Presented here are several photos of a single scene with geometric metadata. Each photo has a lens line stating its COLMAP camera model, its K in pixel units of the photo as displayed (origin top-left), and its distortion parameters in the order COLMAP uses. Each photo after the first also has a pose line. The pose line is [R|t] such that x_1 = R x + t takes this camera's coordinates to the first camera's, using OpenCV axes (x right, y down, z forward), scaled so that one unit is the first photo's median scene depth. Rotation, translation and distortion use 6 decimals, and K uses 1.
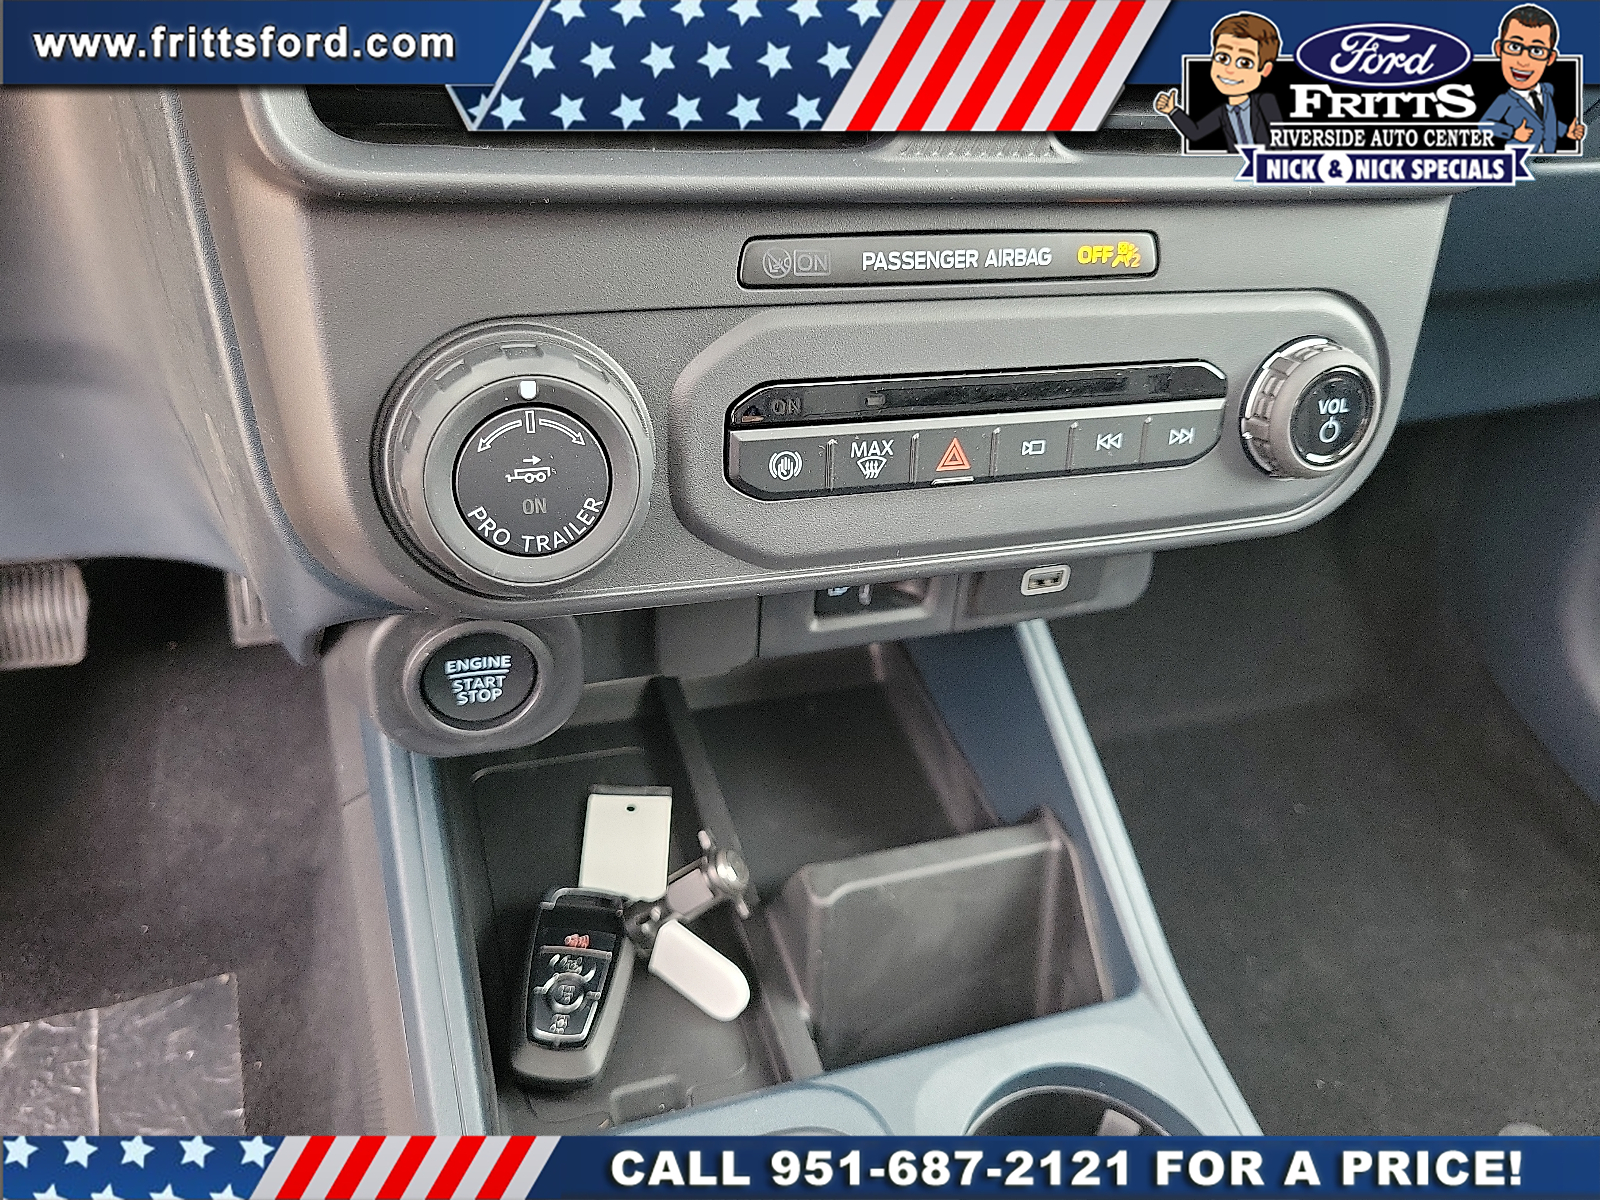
lens RADIAL K [[1204.0, 0, 776.3], [0, 1204.0, 602.7], [0, 0, 1]] dist [0.000016, 0.040947]
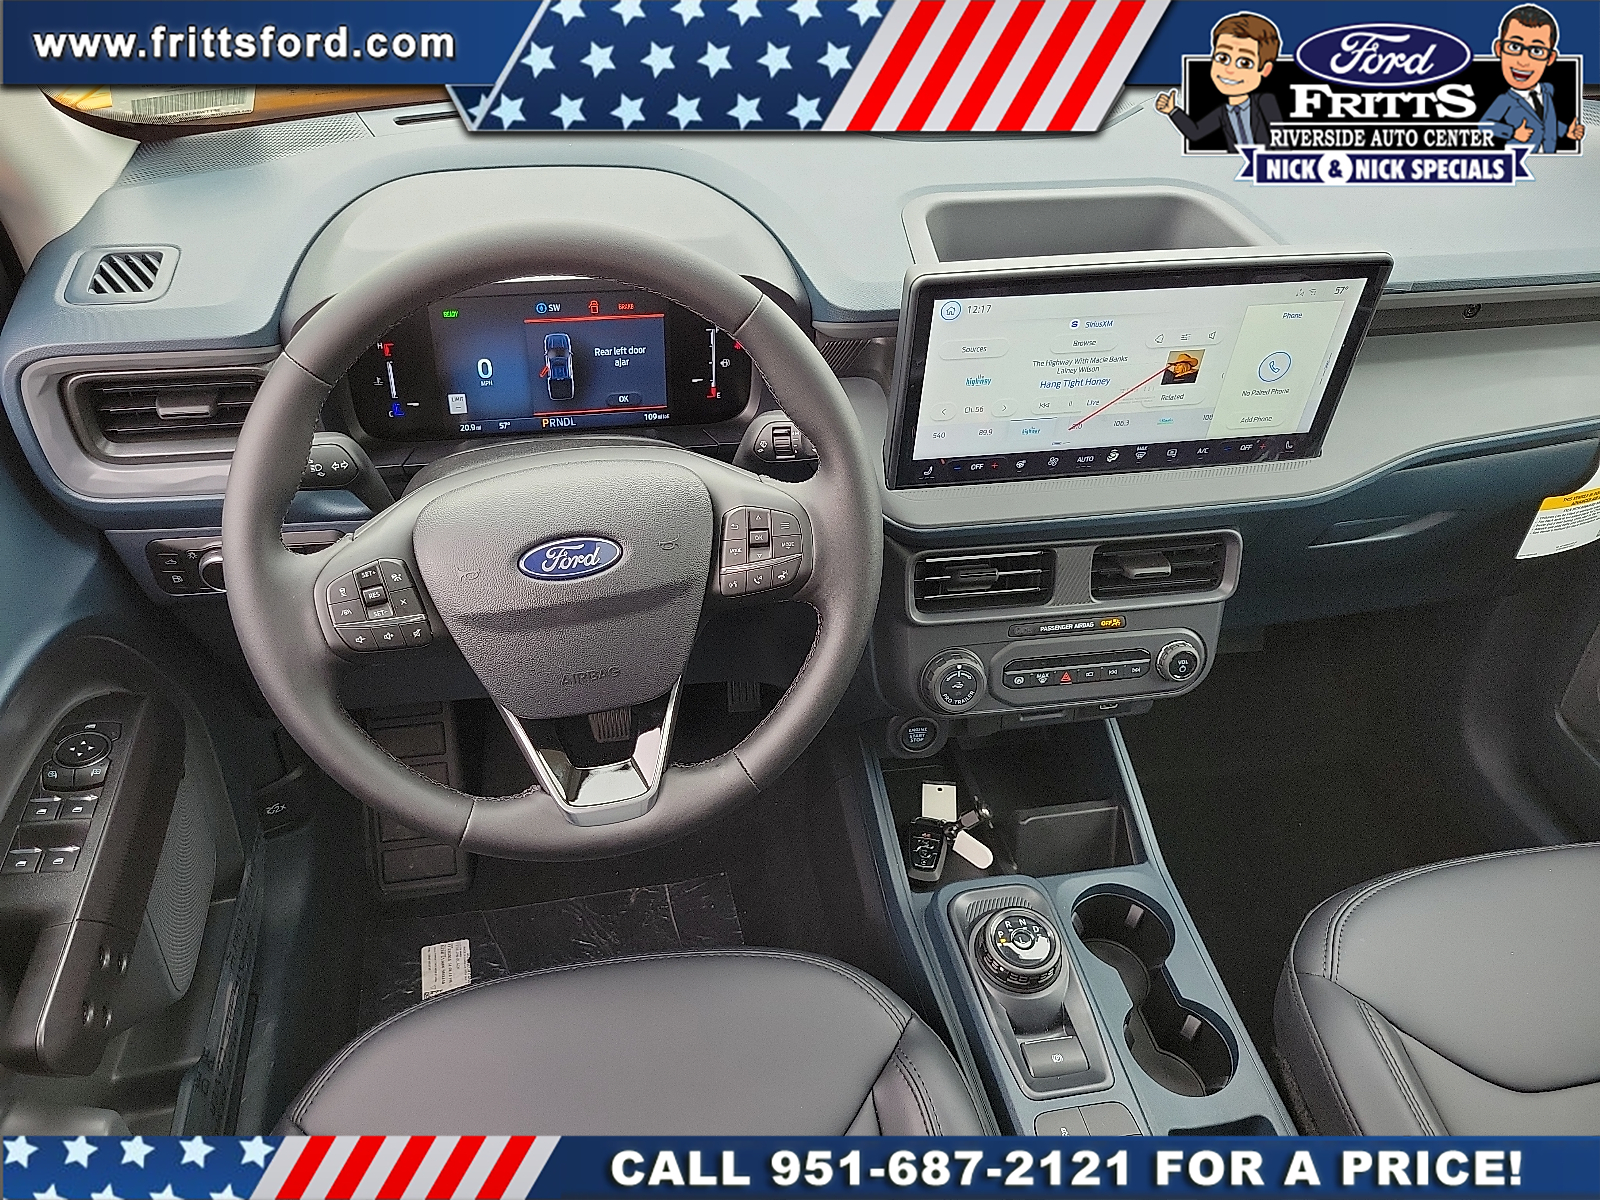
lens RADIAL K [[1193.4, 0, 783.1], [0, 1193.4, 604.2], [0, 0, 1]] dist [0.006502, 0.007258]
pose [[0.989926, 0.016607, -0.140608, -0.124375], [-0.022879, 0.998809, -0.043105, -0.107819], [0.139725, 0.045887, 0.989127, -1.726772]]
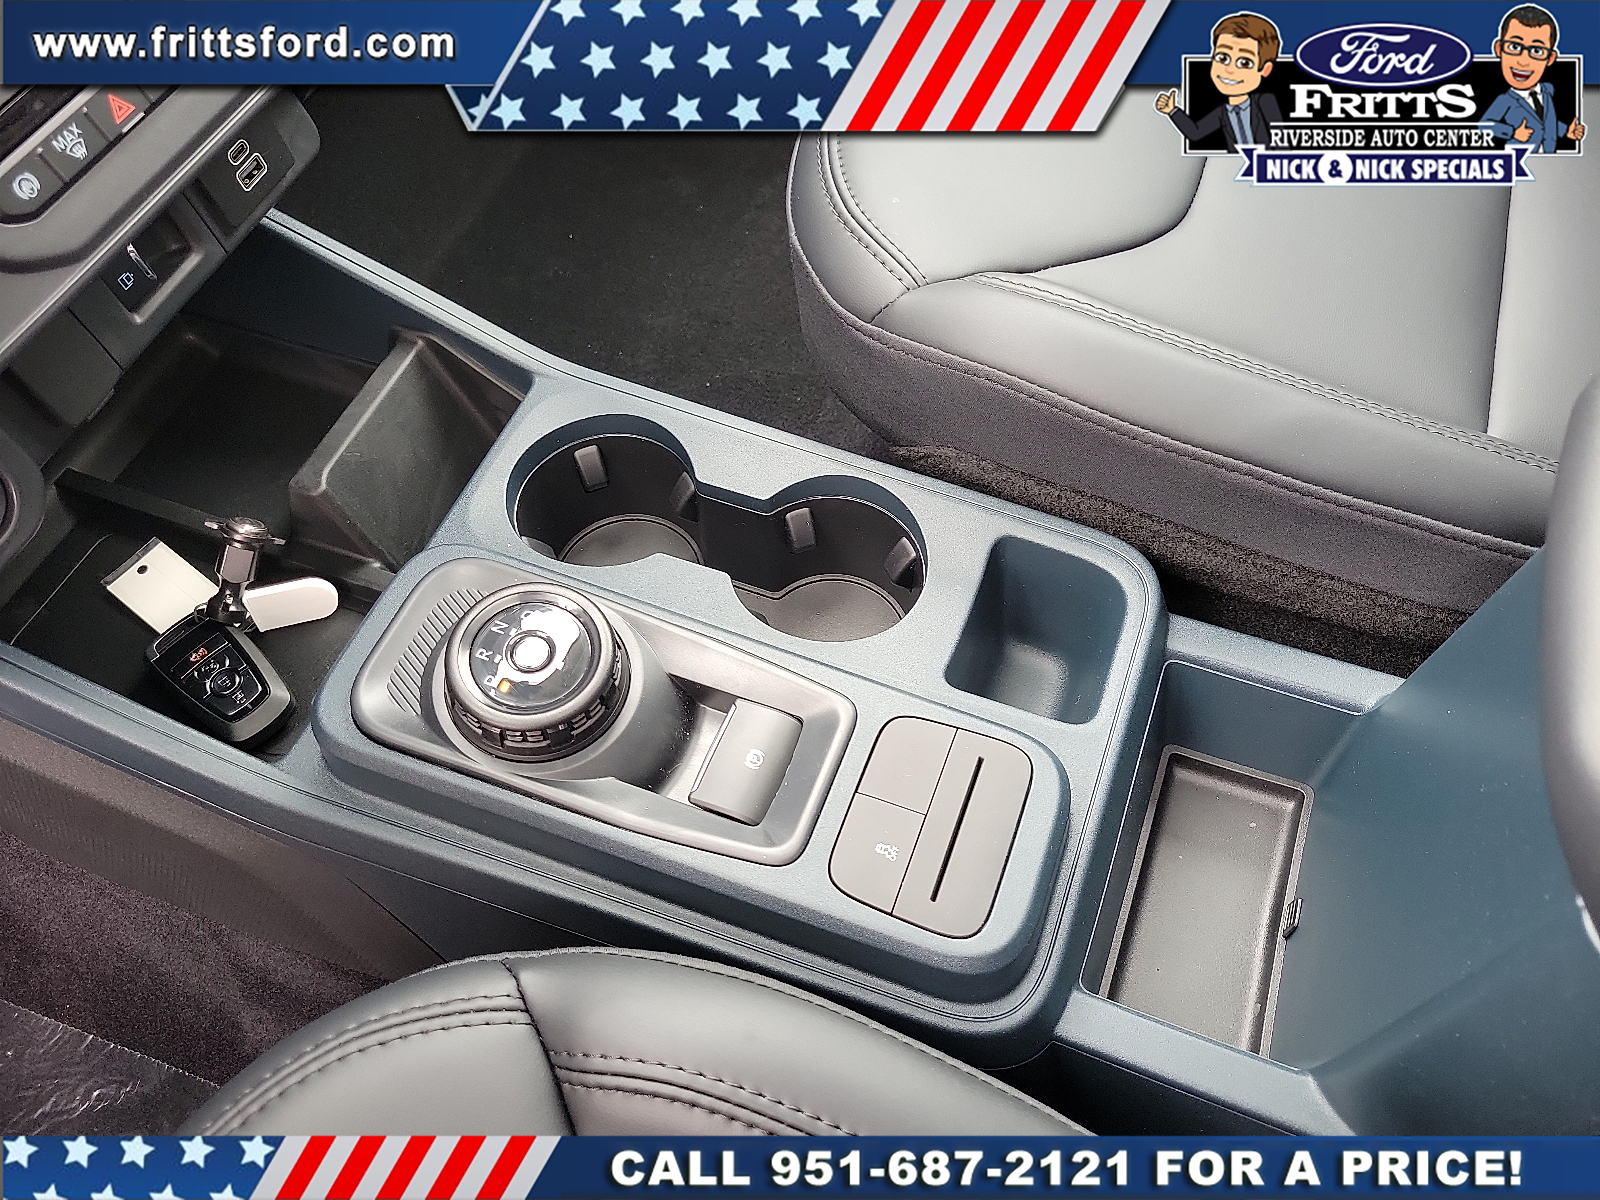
lens RADIAL K [[1193.4, 0, 783.1], [0, 1193.4, 604.2], [0, 0, 1]] dist [0.006502, 0.007258]
pose [[0.622587, -0.726215, 0.291543, -0.117852], [0.593416, 0.680993, 0.429077, 0.078613], [-0.510141, -0.094132, 0.854924, -0.375211]]
